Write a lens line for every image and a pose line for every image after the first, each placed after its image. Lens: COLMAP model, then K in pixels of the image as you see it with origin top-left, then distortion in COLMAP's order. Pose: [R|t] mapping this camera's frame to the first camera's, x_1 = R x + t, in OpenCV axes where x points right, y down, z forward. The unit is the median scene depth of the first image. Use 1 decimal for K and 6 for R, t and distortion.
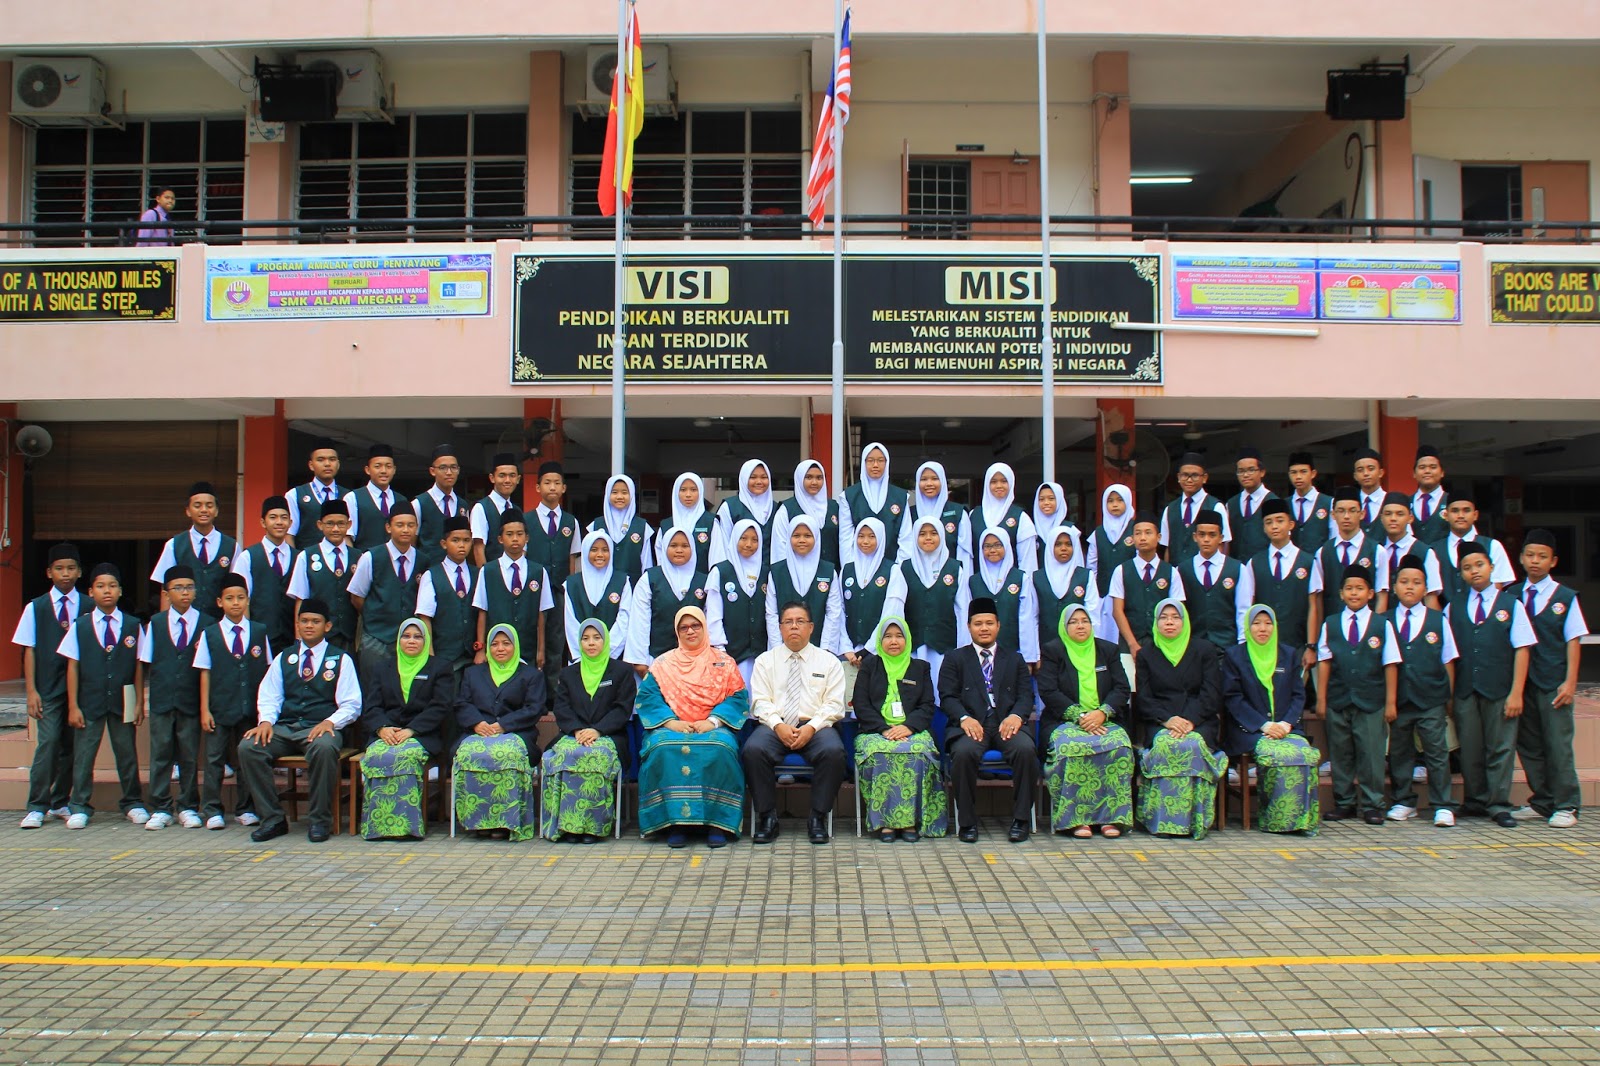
lens RADIAL K [[1618.4, 0, 800.0], [0, 1618.4, 533.0], [0, 0, 1]] dist [-0.078756, 0.026851]
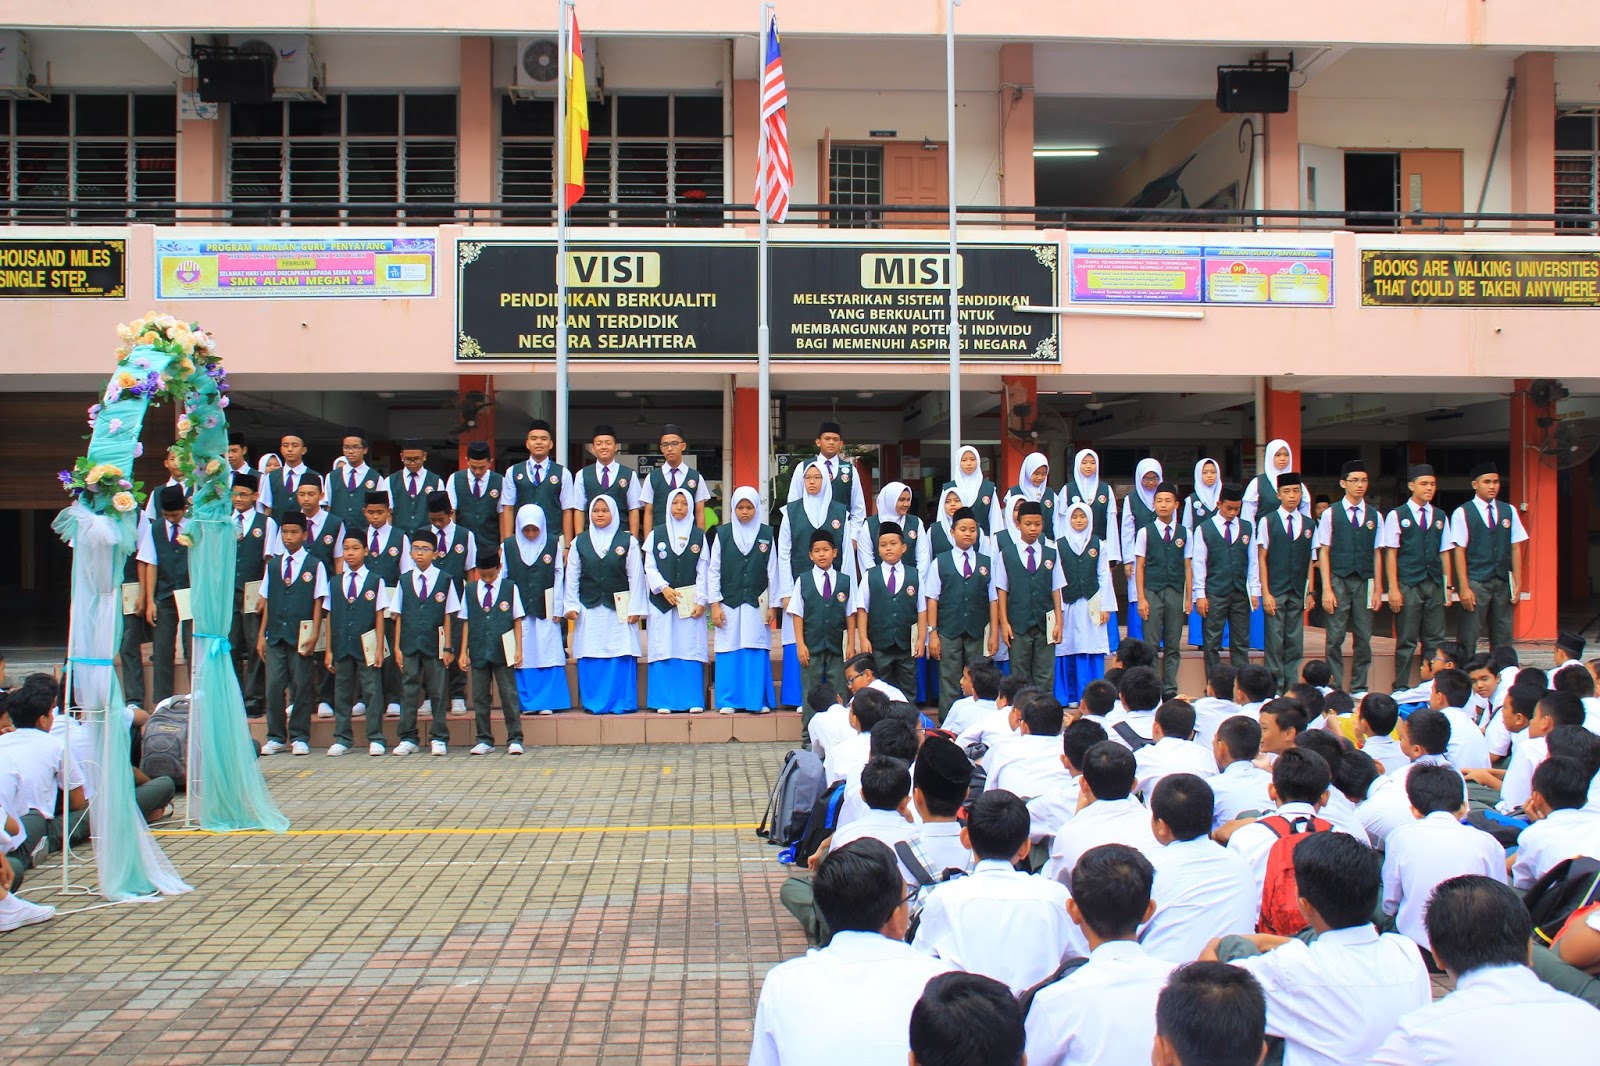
lens RADIAL K [[1948.8, 0, 800.0], [0, 1948.8, 533.0], [0, 0, 1]] dist [0.014214, 0.044914]
pose [[0.997754, -0.004464, 0.066829, -0.038519], [0.003168, 0.999805, 0.019483, -0.003585], [-0.066903, -0.019227, 0.997574, -0.301491]]
